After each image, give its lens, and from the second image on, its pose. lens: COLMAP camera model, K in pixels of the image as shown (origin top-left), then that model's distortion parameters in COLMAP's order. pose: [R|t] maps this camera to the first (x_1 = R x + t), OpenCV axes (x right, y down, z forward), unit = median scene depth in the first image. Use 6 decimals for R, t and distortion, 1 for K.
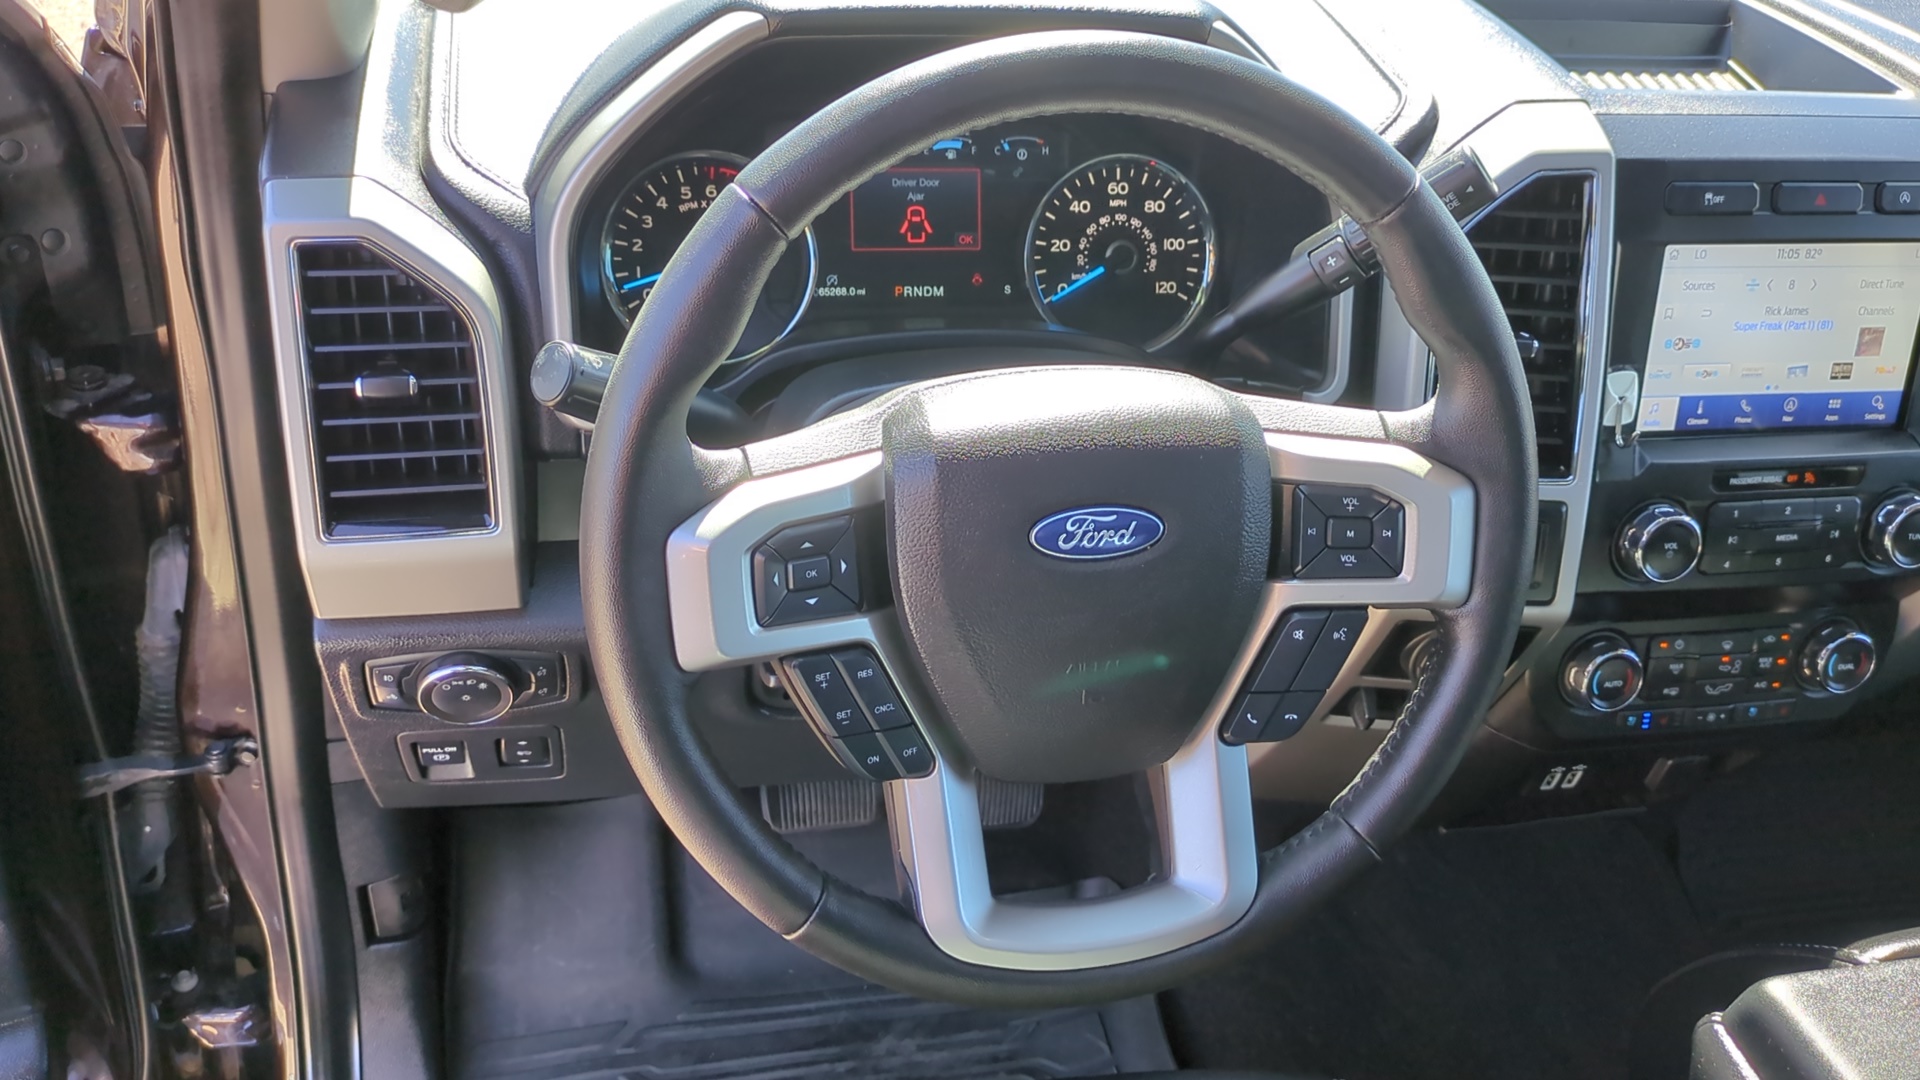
lens RADIAL K [[1652.8, 0, 968.7], [0, 1652.8, 533.8], [0, 0, 1]] dist [0.058428, -0.072032]
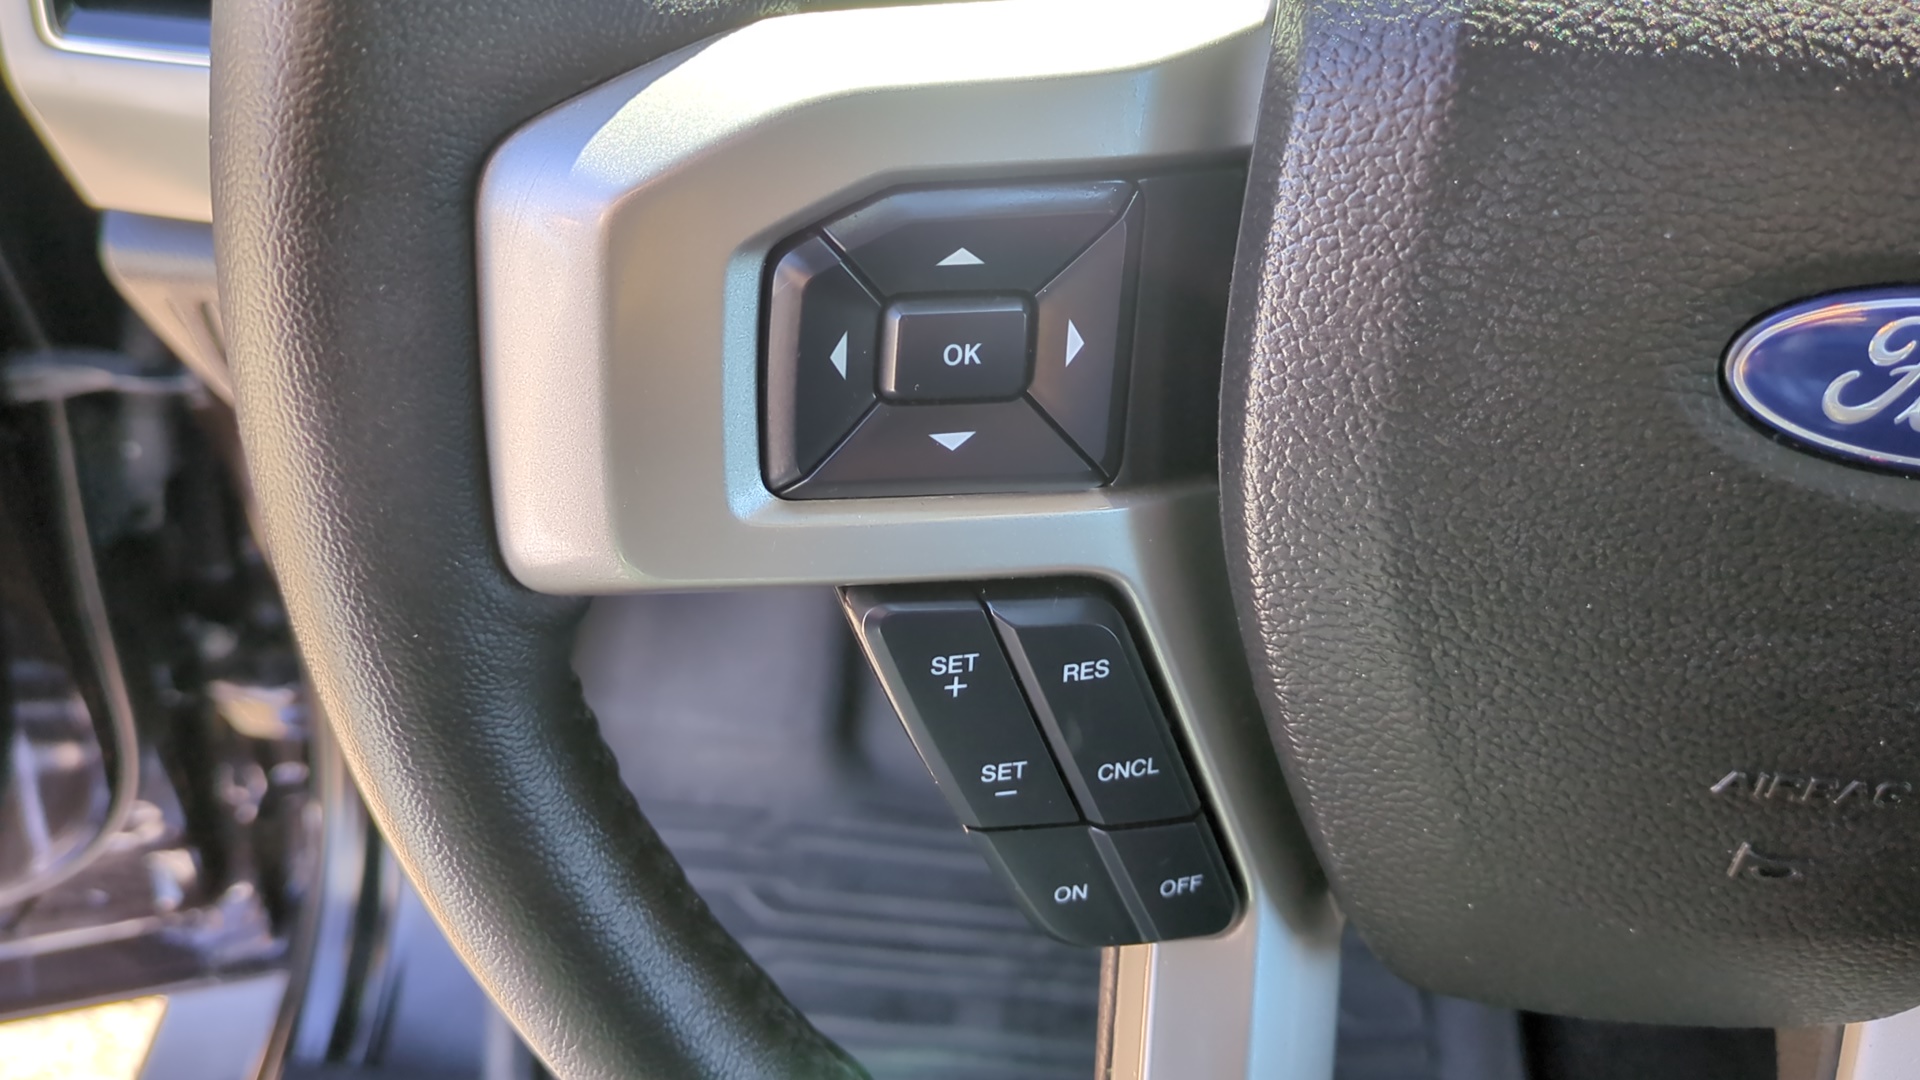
lens RADIAL K [[1652.8, 0, 980.5], [0, 1652.8, 542.0], [0, 0, 1]] dist [0.058428, -0.072032]
pose [[0.964848, 0.203985, -0.165705, -0.024032], [-0.163581, 0.959625, 0.228825, -0.009039], [0.205691, -0.193675, 0.959261, 0.489744]]
